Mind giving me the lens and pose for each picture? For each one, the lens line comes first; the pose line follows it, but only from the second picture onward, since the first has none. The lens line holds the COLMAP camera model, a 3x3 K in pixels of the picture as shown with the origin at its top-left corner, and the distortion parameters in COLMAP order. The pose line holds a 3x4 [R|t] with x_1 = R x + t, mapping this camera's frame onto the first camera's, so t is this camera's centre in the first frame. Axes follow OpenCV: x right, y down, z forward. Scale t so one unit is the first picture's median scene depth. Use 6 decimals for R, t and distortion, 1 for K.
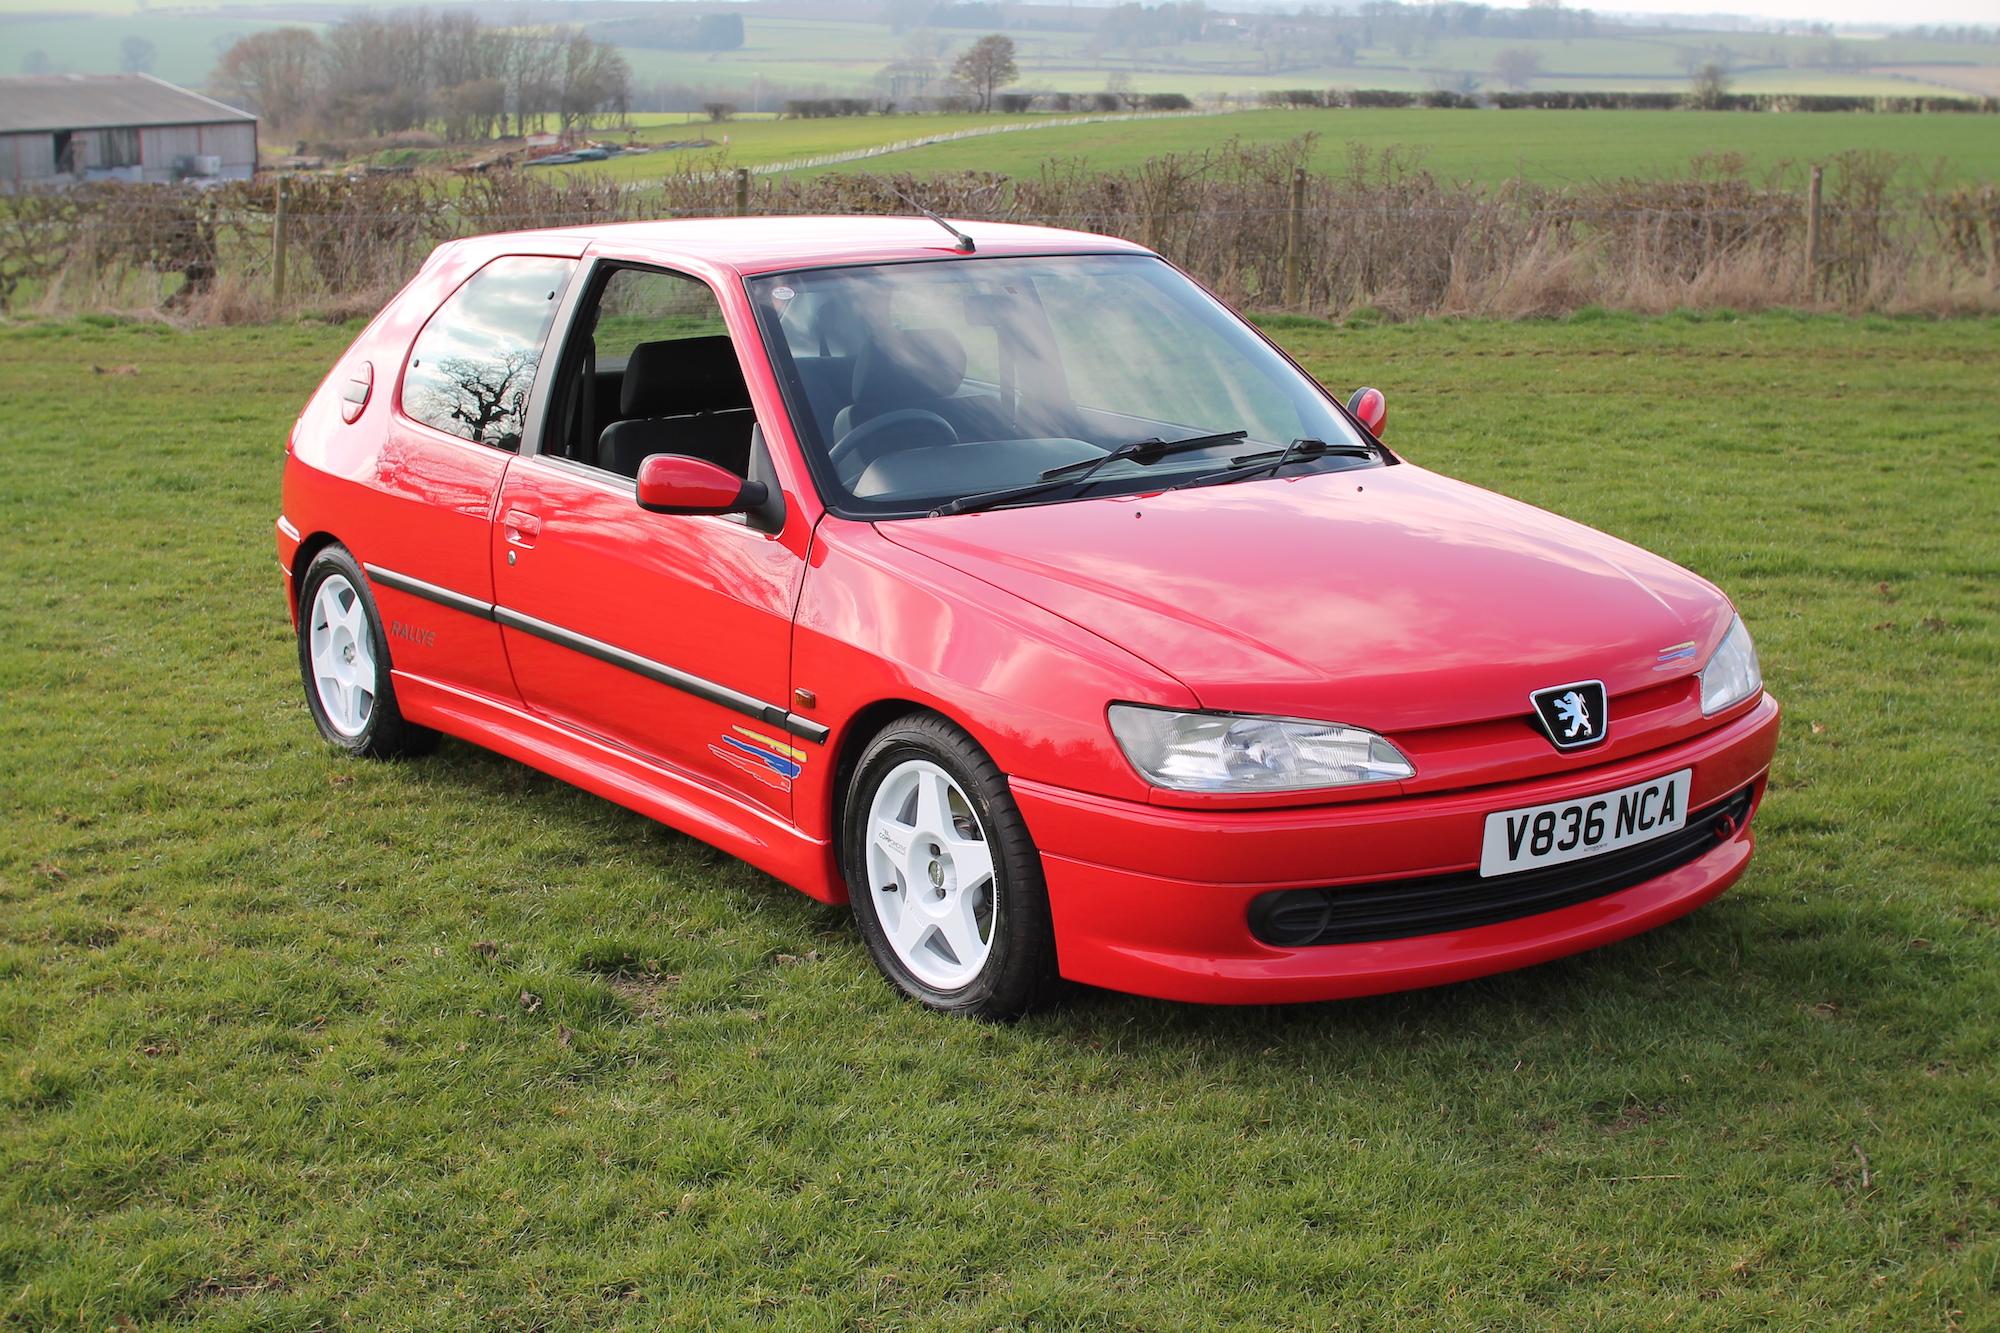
lens RADIAL K [[2811.5, 0, 1005.2], [0, 2811.5, 663.1], [0, 0, 1]] dist [-0.124253, 0.000000]
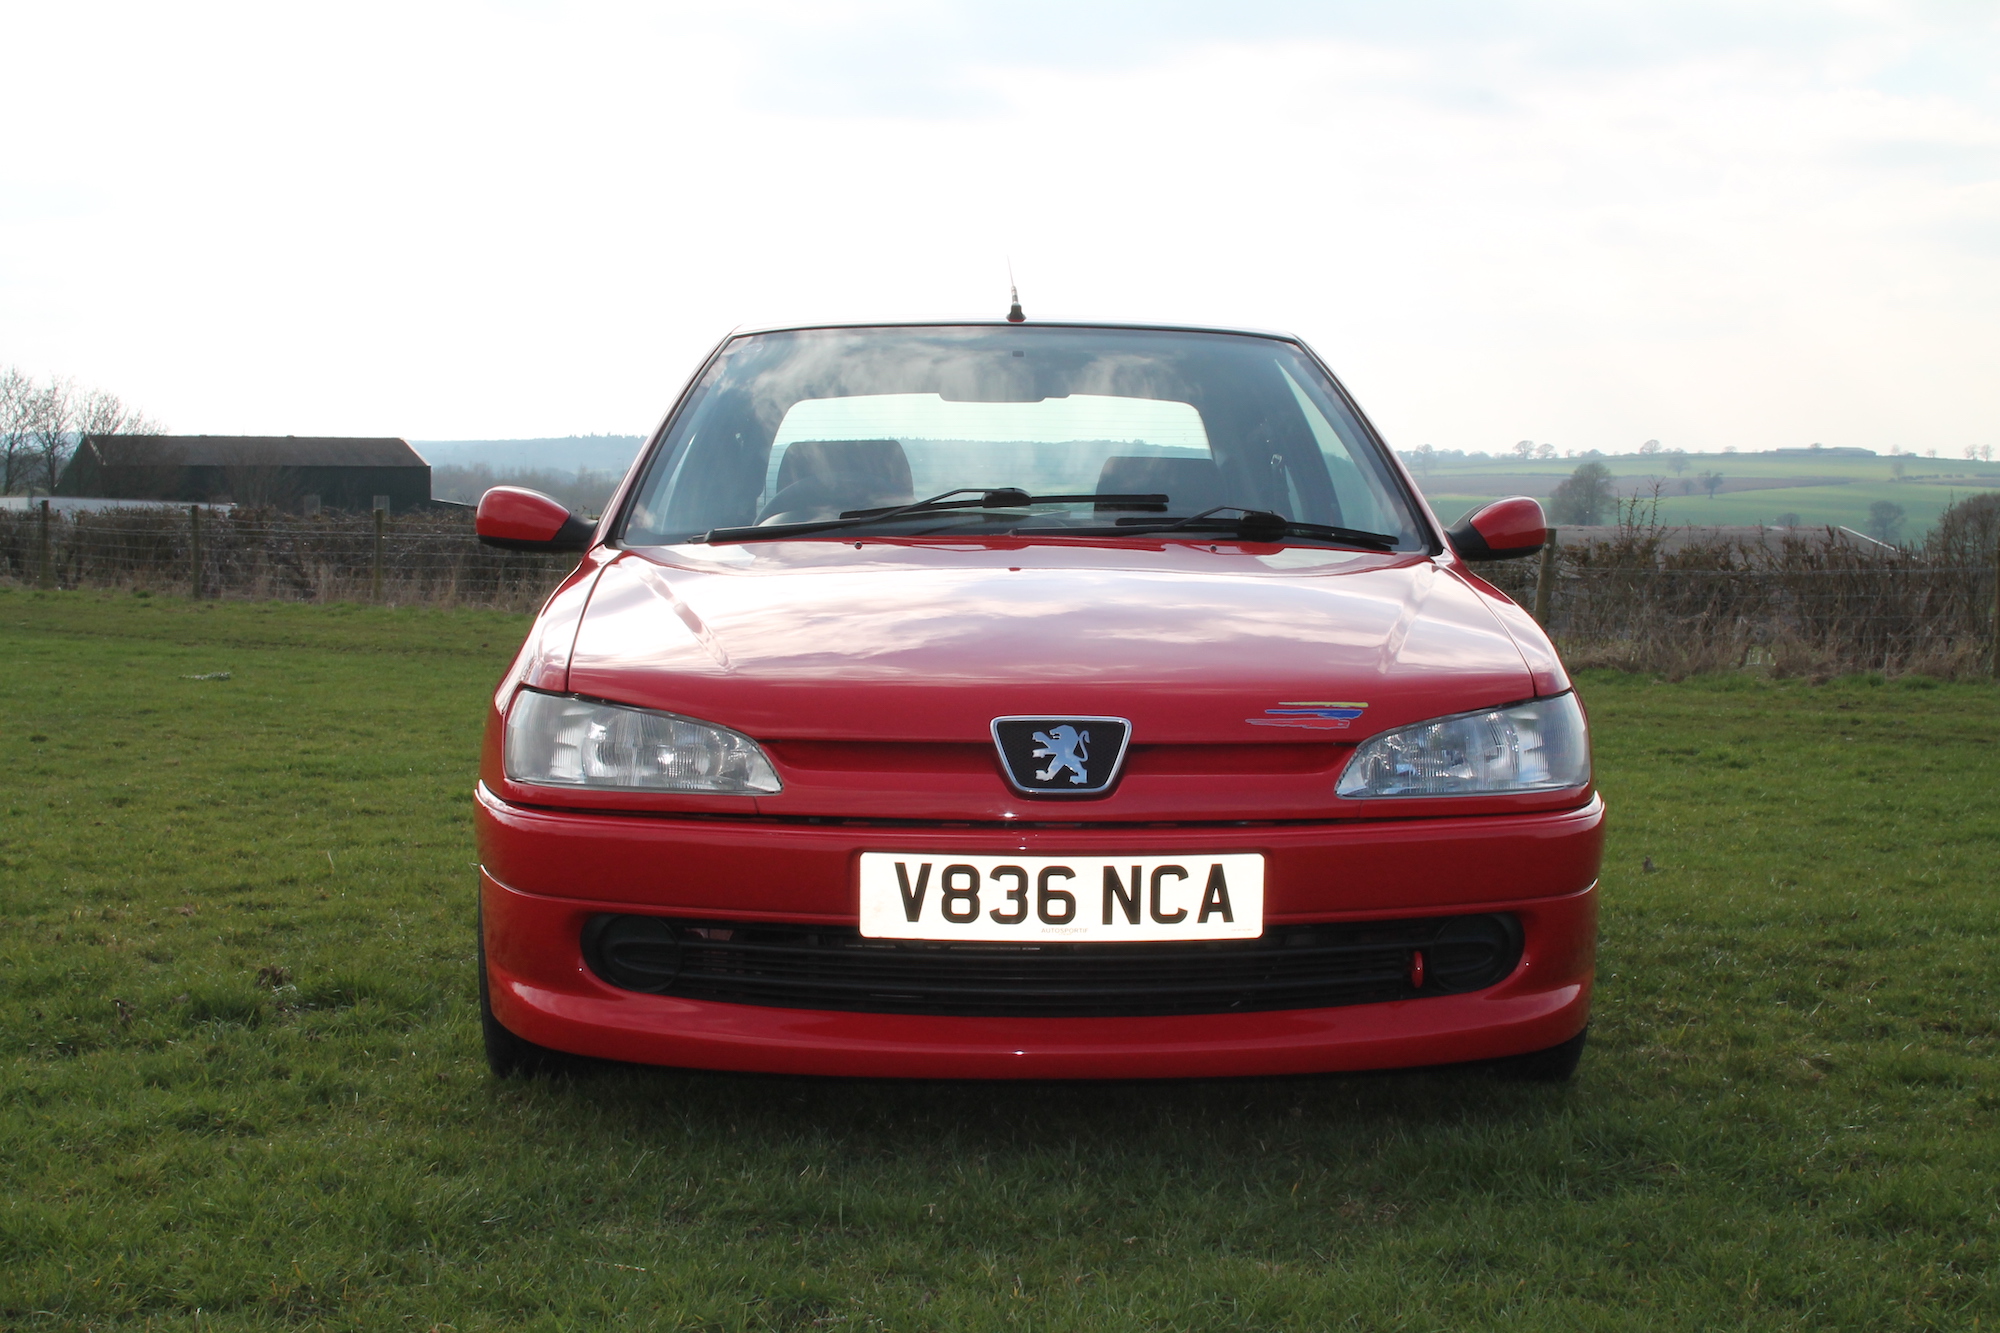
lens RADIAL K [[2811.5, 0, 1005.4], [0, 2811.5, 676.2], [0, 0, 1]] dist [-0.124253, 0.000000]
pose [[0.821298, 0.034603, -0.569449, 0.609125], [-0.125430, 0.984688, -0.121069, 0.089552], [0.556540, 0.170859, 0.813062, 0.353725]]
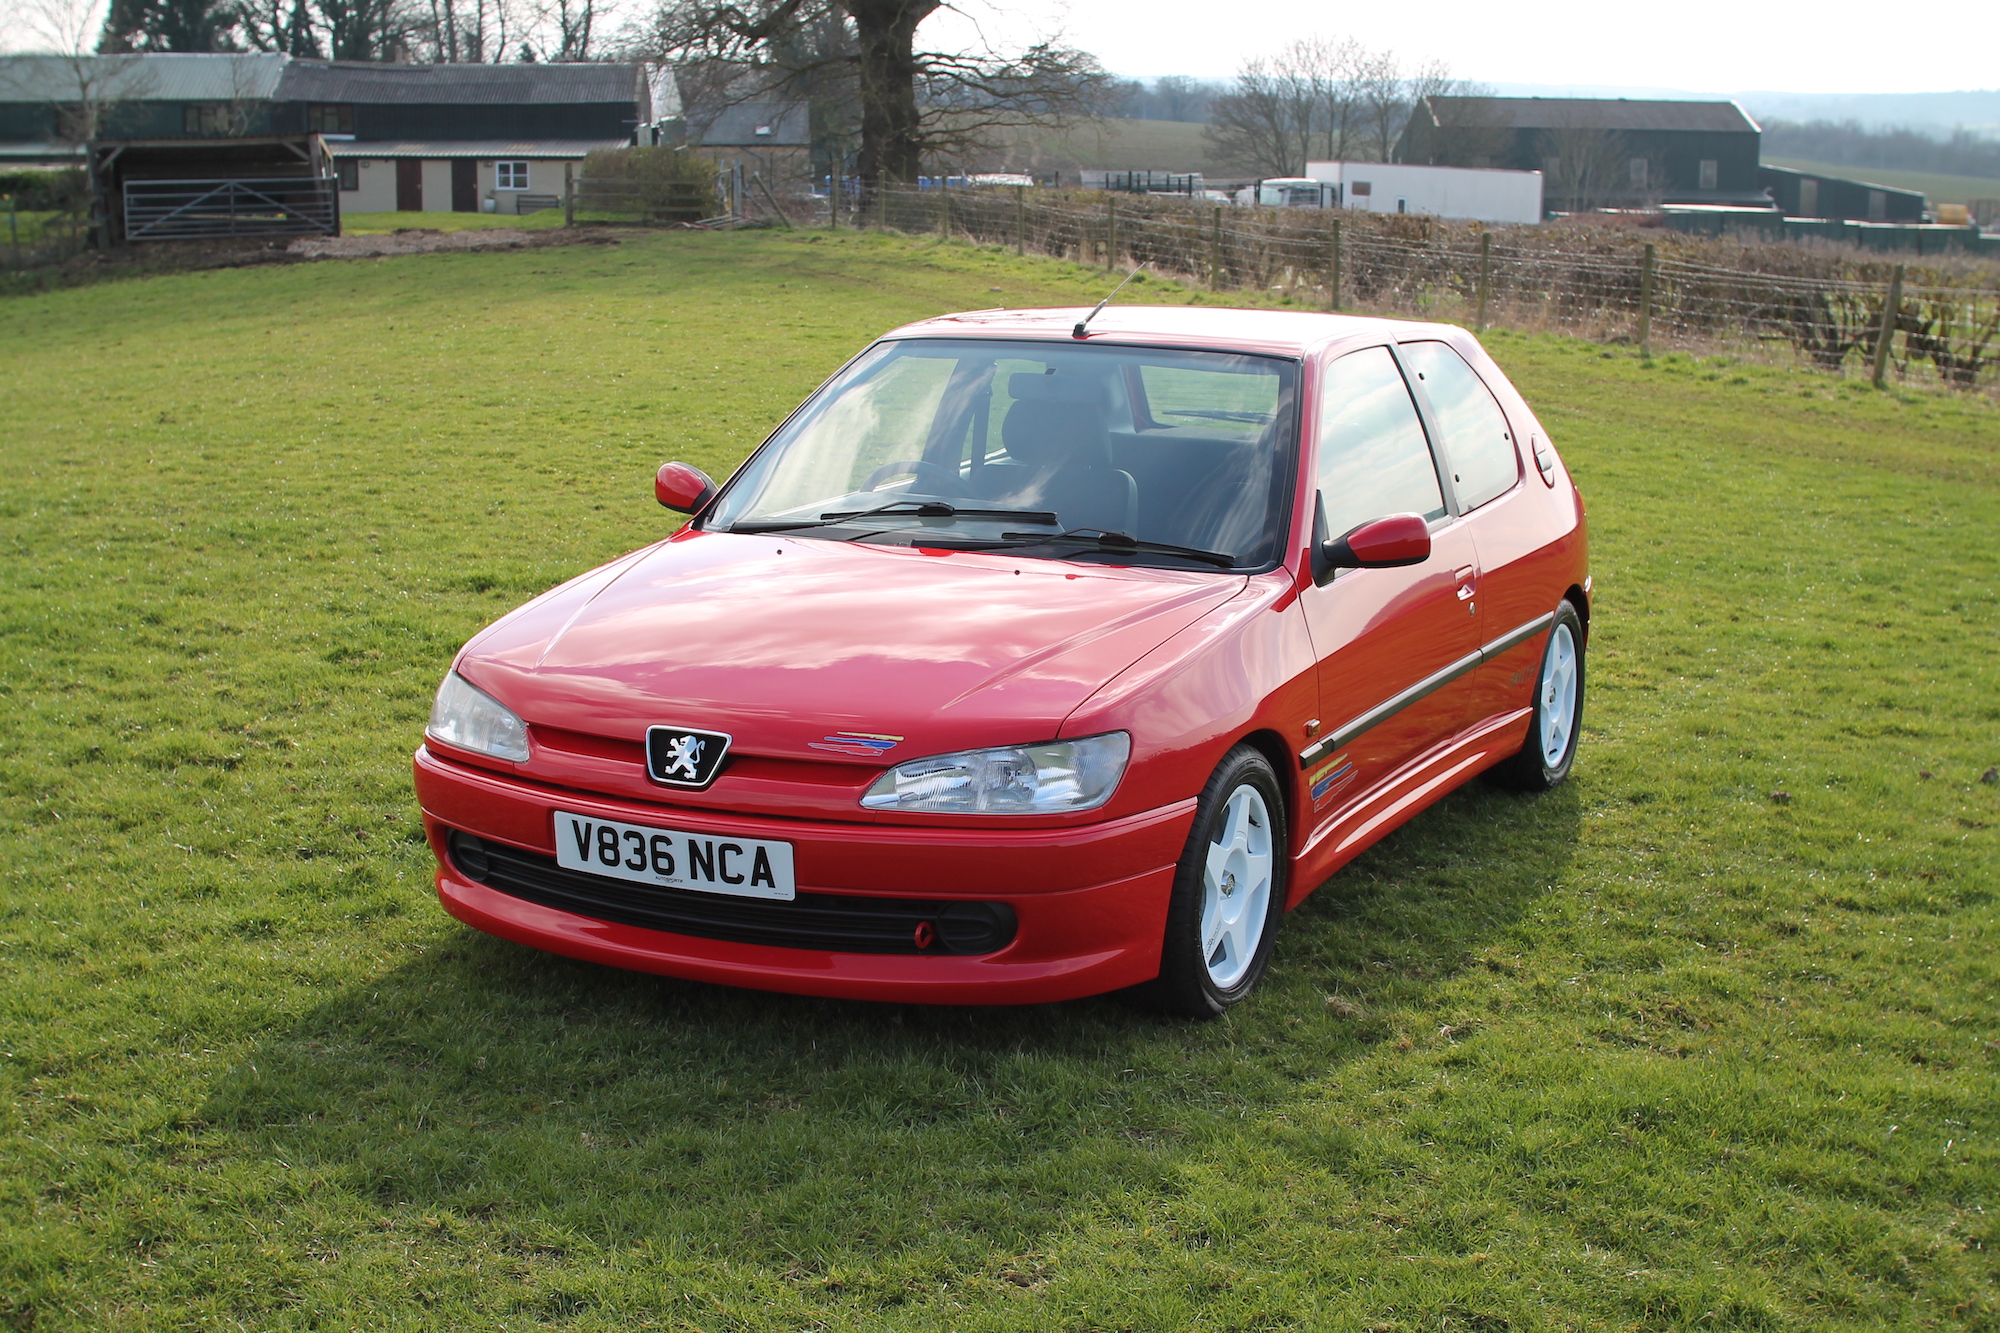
lens RADIAL K [[2811.5, 0, 1003.1], [0, 2811.5, 663.8], [0, 0, 1]] dist [-0.124253, 0.000000]
pose [[0.464118, 0.162876, -0.870670, 1.173614], [-0.200595, 0.976738, 0.075789, -0.121163], [0.862761, 0.139477, 0.485994, 0.554137]]
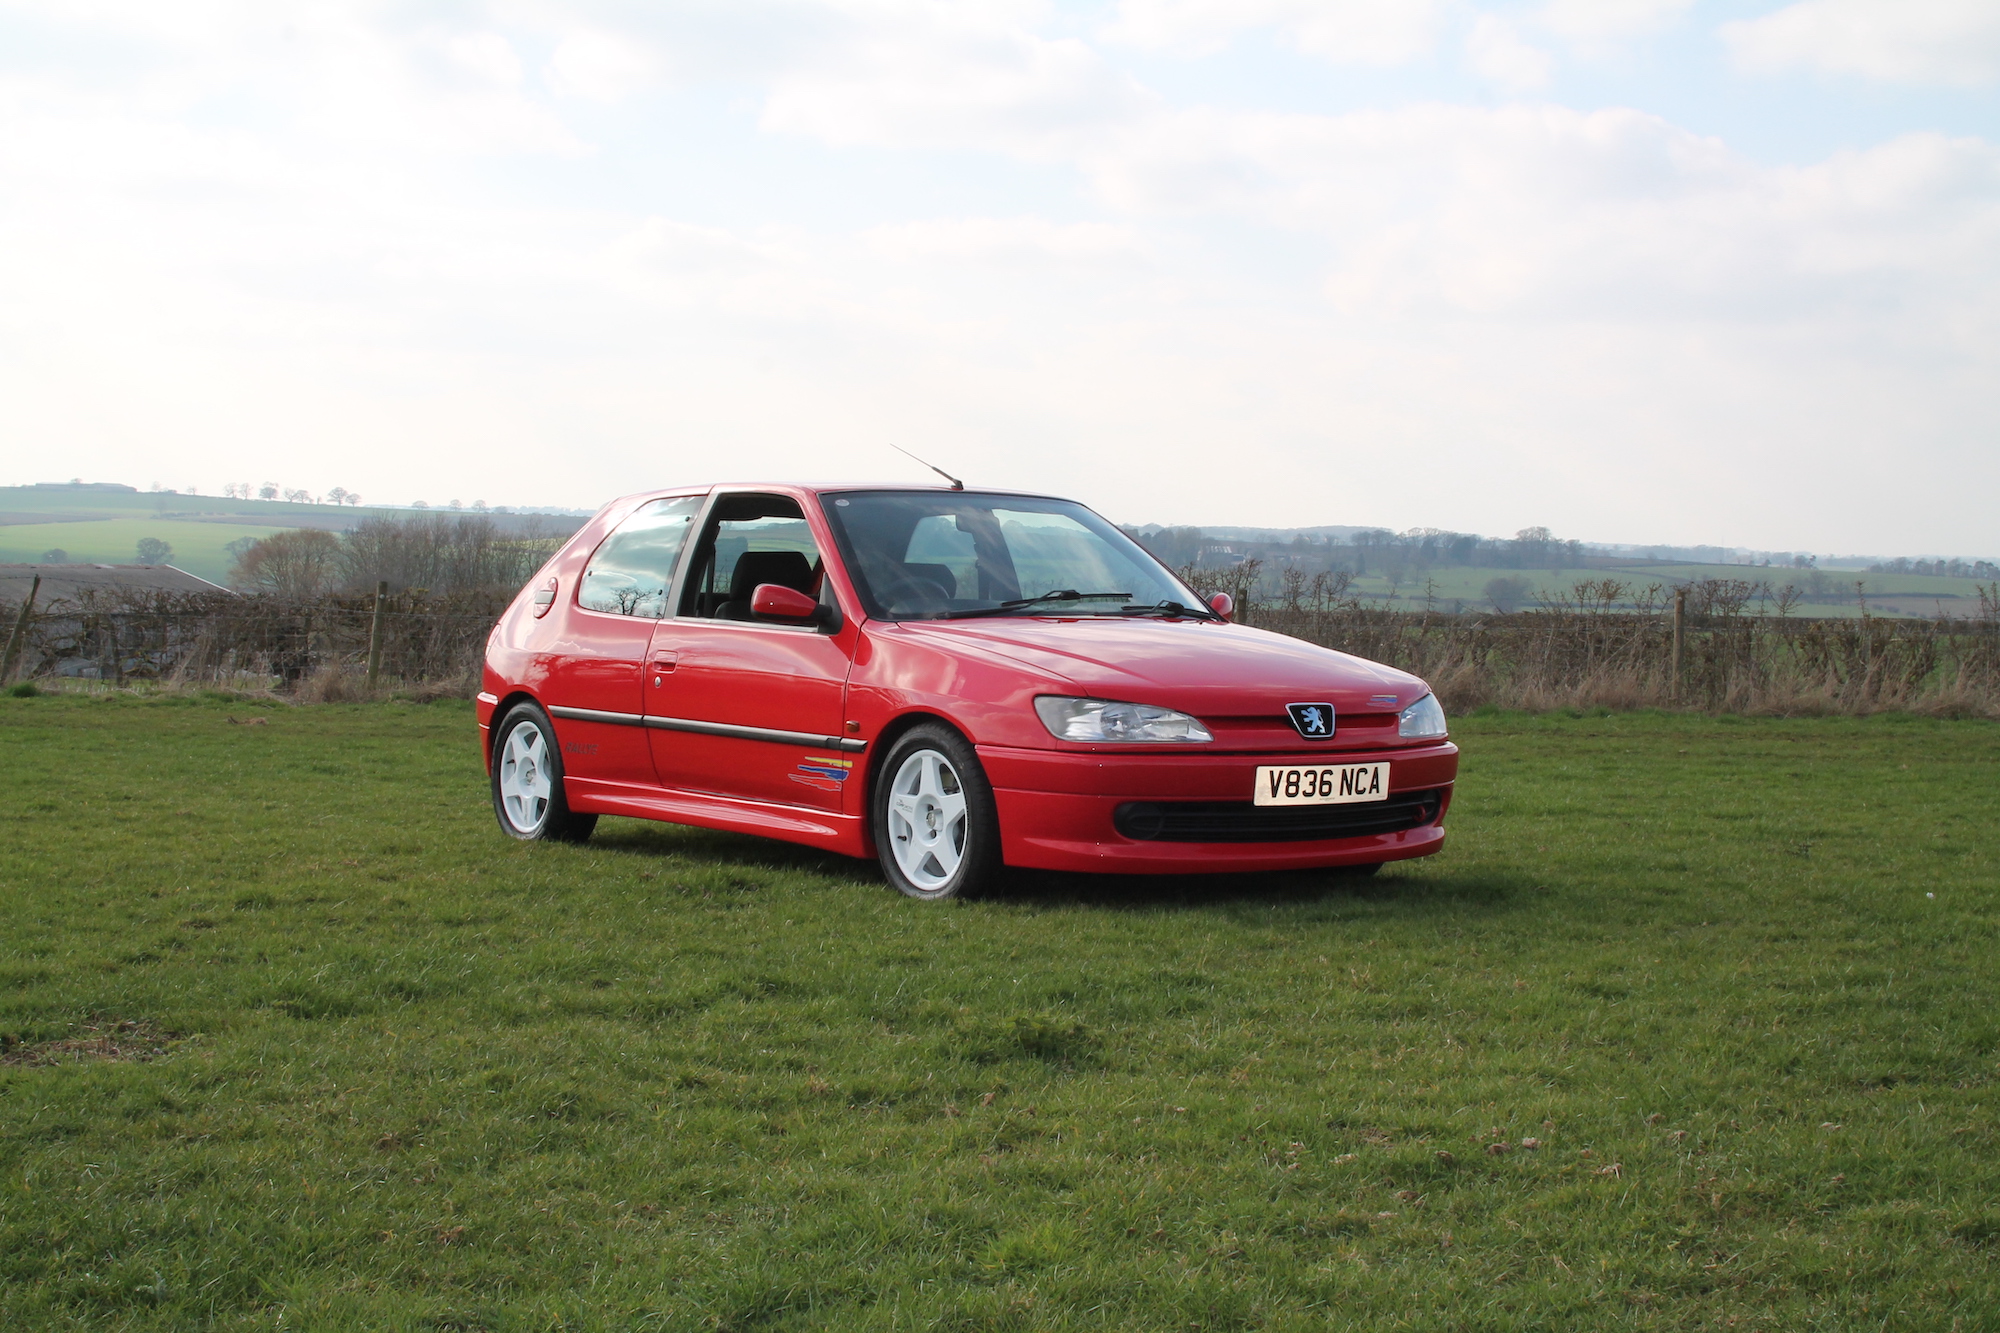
lens RADIAL K [[2811.5, 0, 998.6], [0, 2811.5, 669.3], [0, 0, 1]] dist [-0.124253, 0.000000]
pose [[0.999836, 0.018051, -0.001532, 0.016008], [-0.018030, 0.983303, -0.181079, 0.288276], [-0.001762, 0.181076, 0.983467, -0.641882]]
